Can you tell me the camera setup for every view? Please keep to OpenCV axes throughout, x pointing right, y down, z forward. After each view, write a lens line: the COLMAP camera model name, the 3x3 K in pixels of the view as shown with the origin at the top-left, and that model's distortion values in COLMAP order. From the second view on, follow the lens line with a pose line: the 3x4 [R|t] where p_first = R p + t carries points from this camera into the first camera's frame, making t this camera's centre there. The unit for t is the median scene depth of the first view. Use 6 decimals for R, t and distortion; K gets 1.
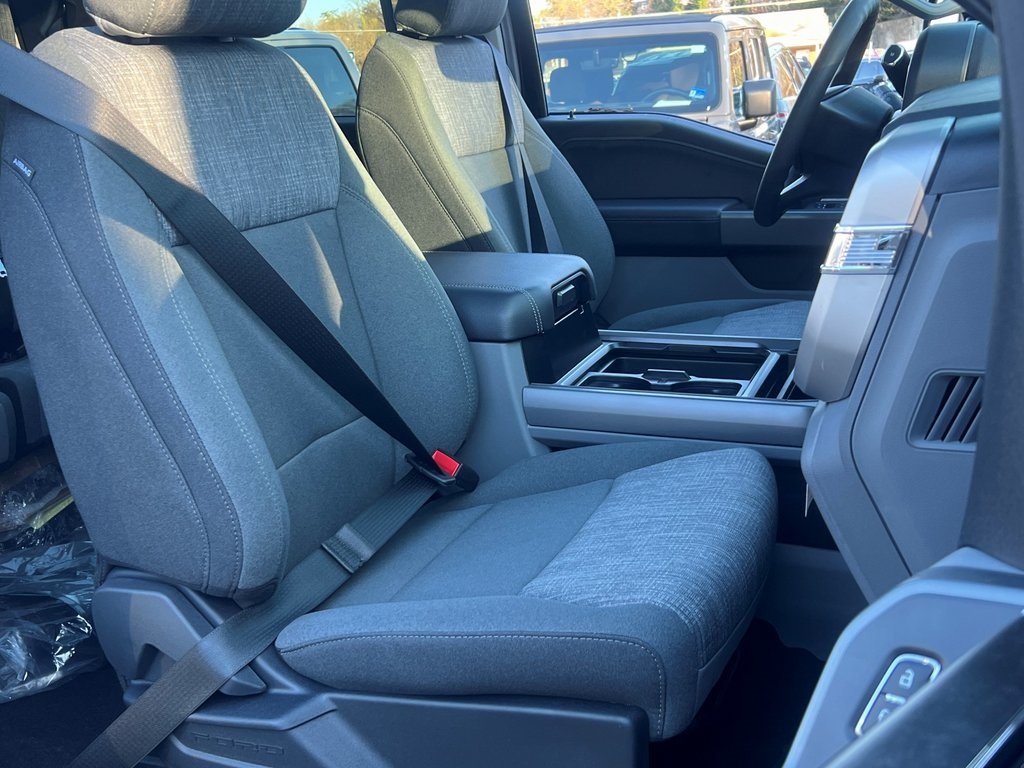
lens RADIAL K [[1159.2, 0, 512.8], [0, 1159.2, 384.0], [0, 0, 1]] dist [0.014014, 0.000000]
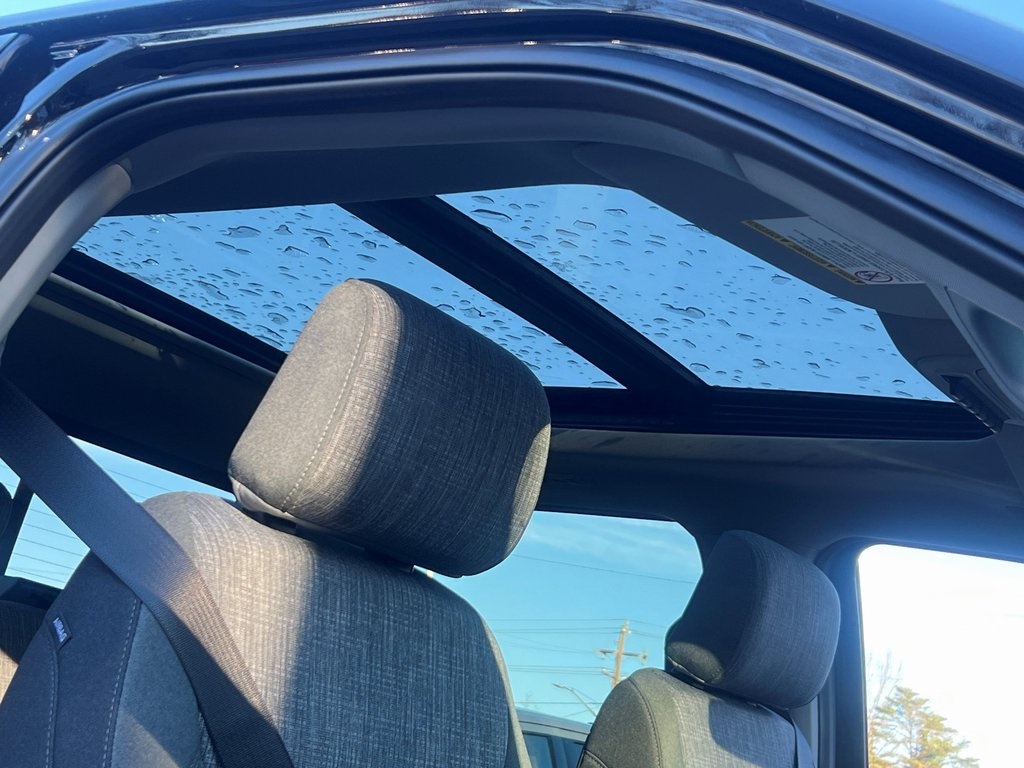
lens RADIAL K [[1551.6, 0, 511.5], [0, 1551.6, 384.0], [0, 0, 1]] dist [0.057204, 0.000000]
pose [[0.946309, 0.179504, -0.268846, 0.078573], [-0.289945, 0.839049, -0.460357, 0.050605], [0.142939, 0.513590, 0.846046, 0.121319]]
